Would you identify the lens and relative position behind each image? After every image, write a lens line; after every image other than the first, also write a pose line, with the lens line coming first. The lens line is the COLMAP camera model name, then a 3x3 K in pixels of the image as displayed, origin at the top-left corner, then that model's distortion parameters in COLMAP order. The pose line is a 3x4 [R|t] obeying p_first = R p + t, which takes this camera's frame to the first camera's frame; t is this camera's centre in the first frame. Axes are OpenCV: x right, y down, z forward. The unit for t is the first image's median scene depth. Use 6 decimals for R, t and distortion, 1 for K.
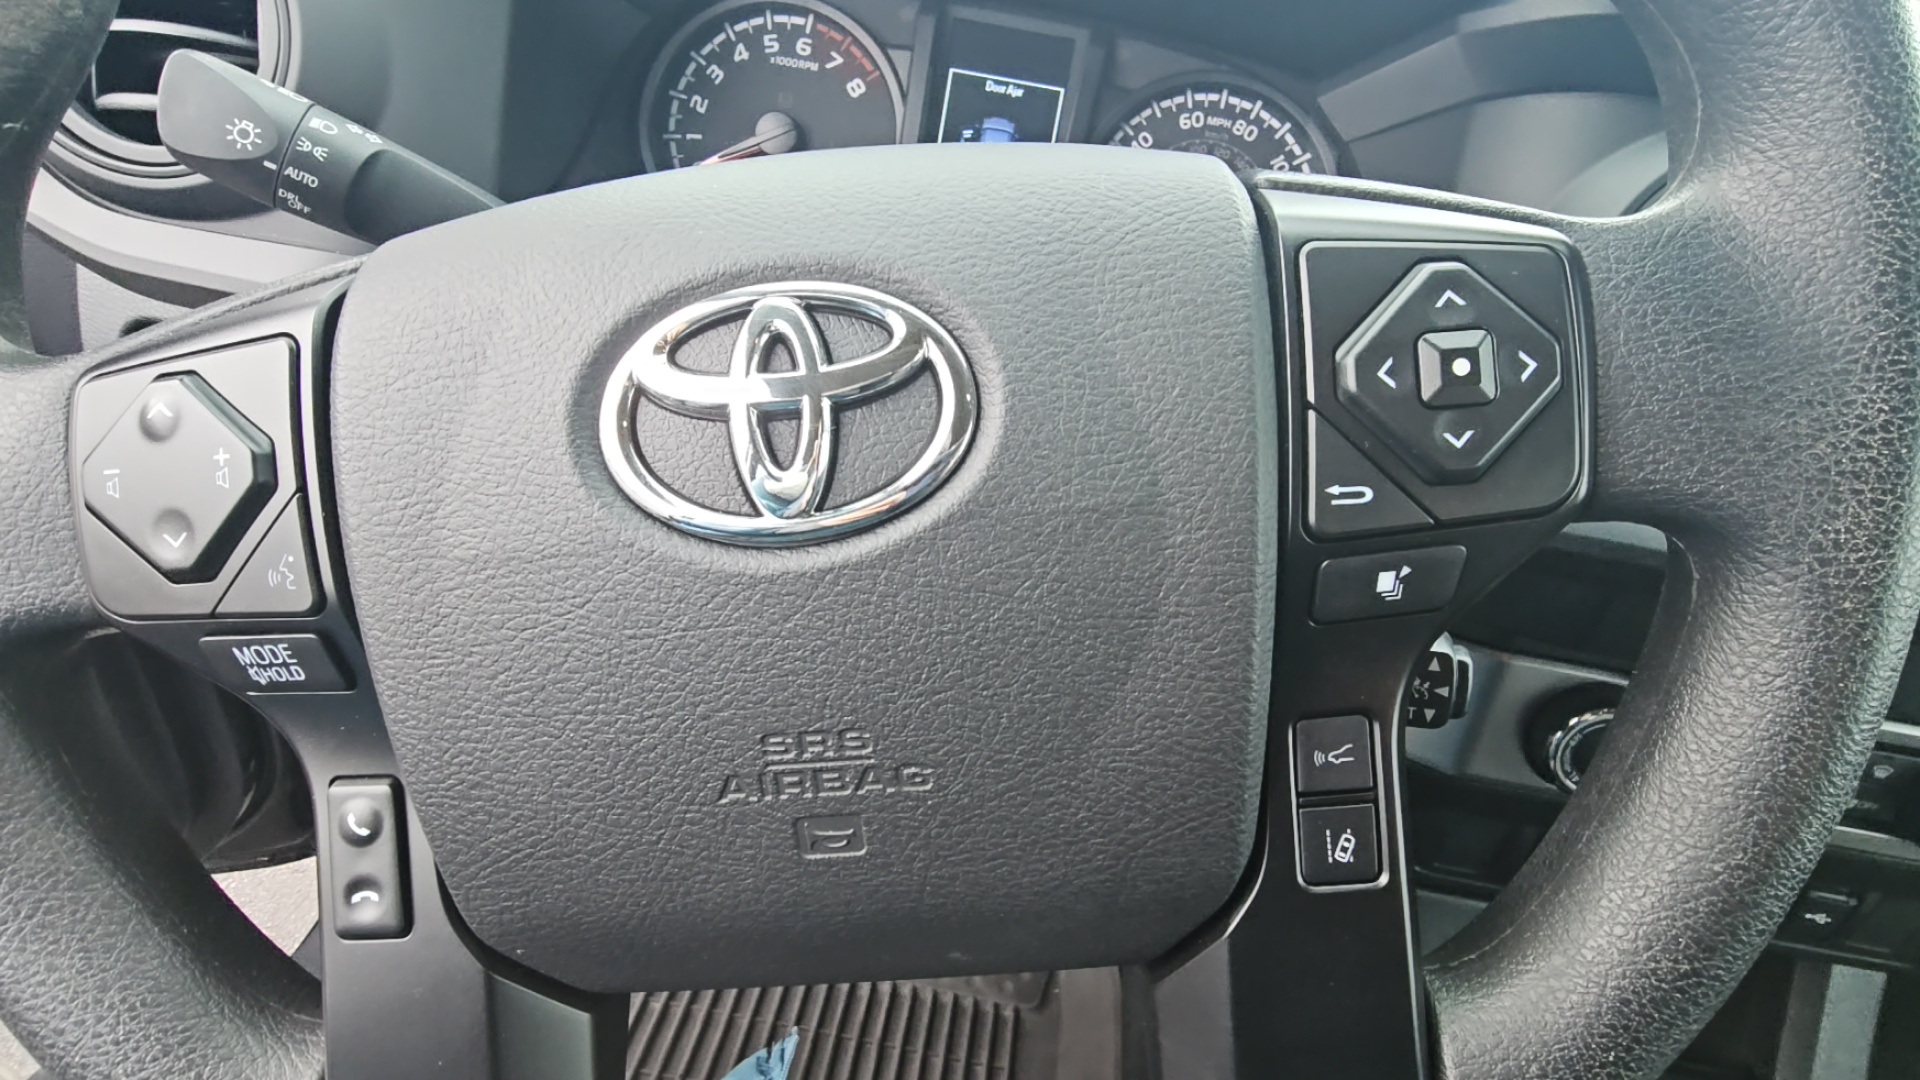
lens RADIAL K [[964.1, 0, 972.1], [0, 964.1, 546.0], [0, 0, 1]] dist [0.011191, -0.006192]
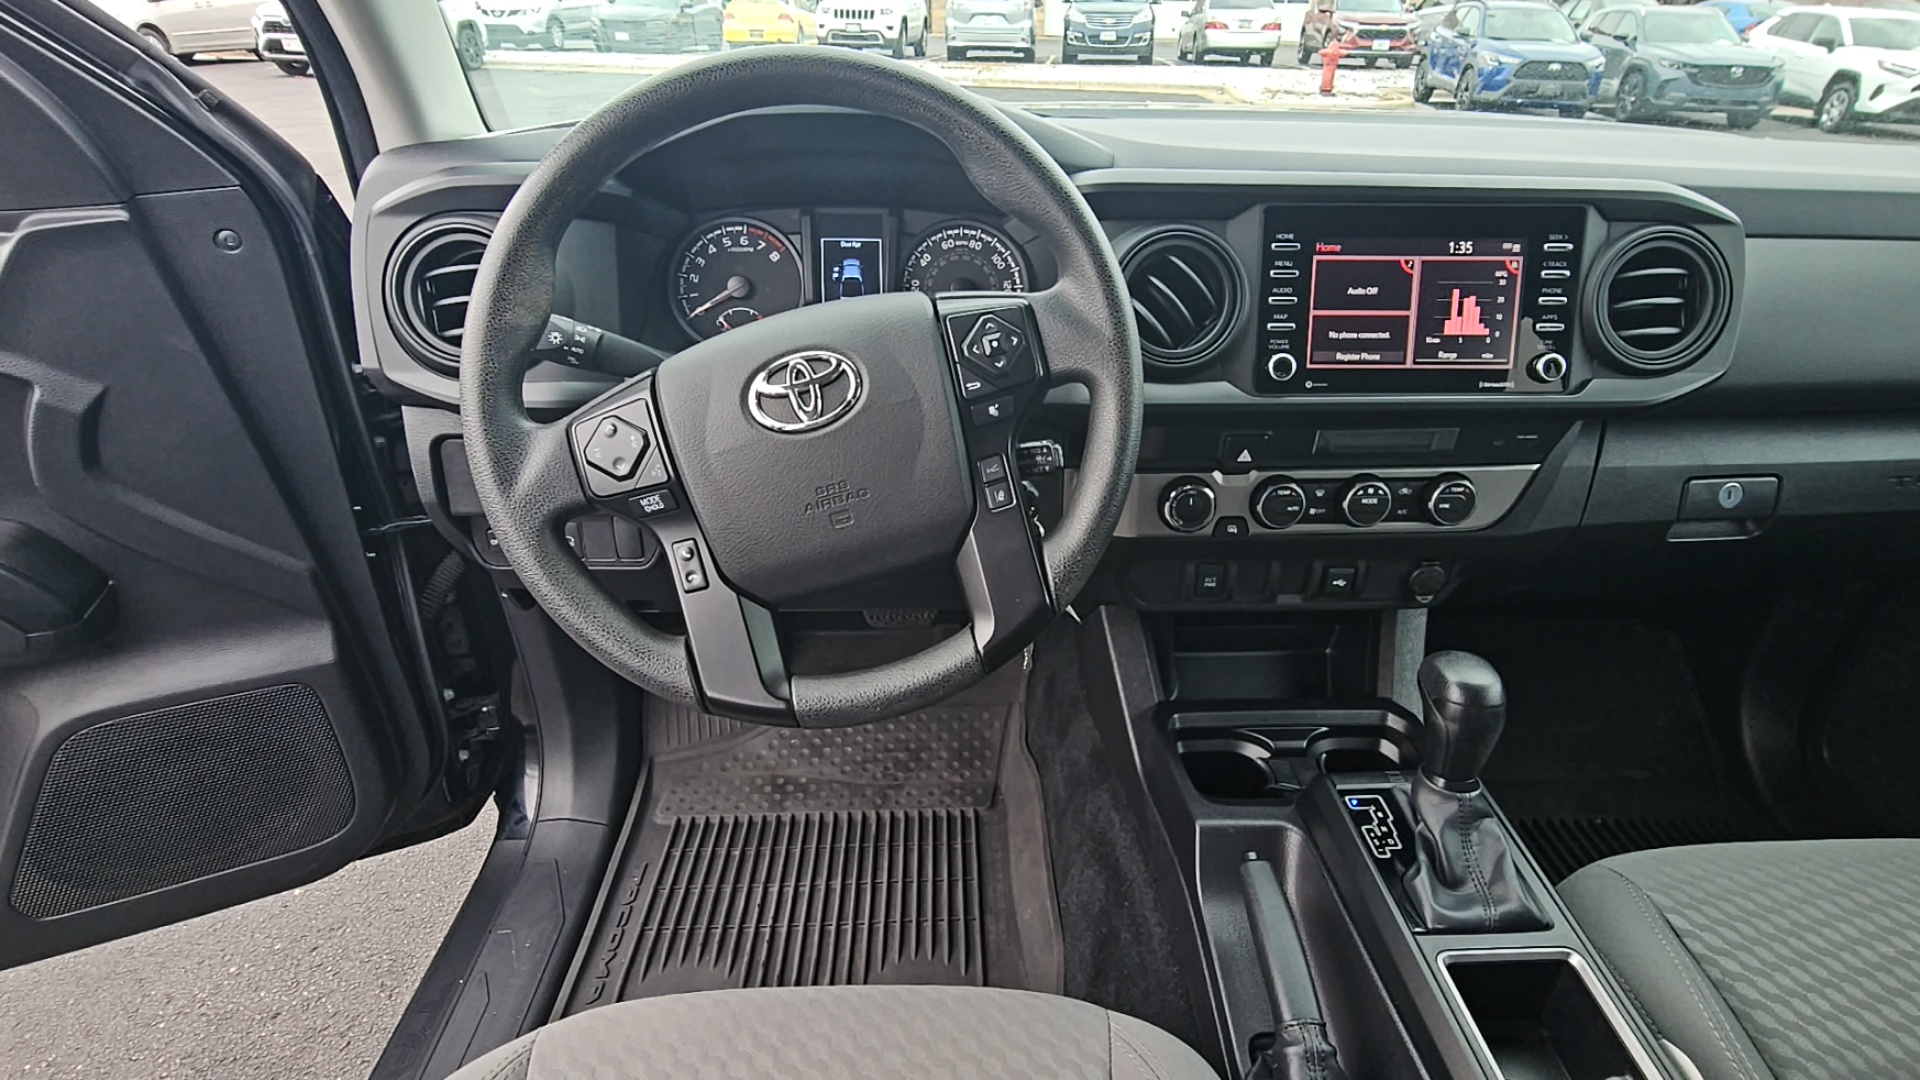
lens RADIAL K [[964.1, 0, 972.4], [0, 964.1, 549.3], [0, 0, 1]] dist [0.011191, -0.006192]
pose [[0.978331, -0.191737, 0.078143, 0.005924], [0.195088, 0.980061, -0.037702, 0.433887], [-0.069356, 0.052130, 0.996229, -1.600512]]
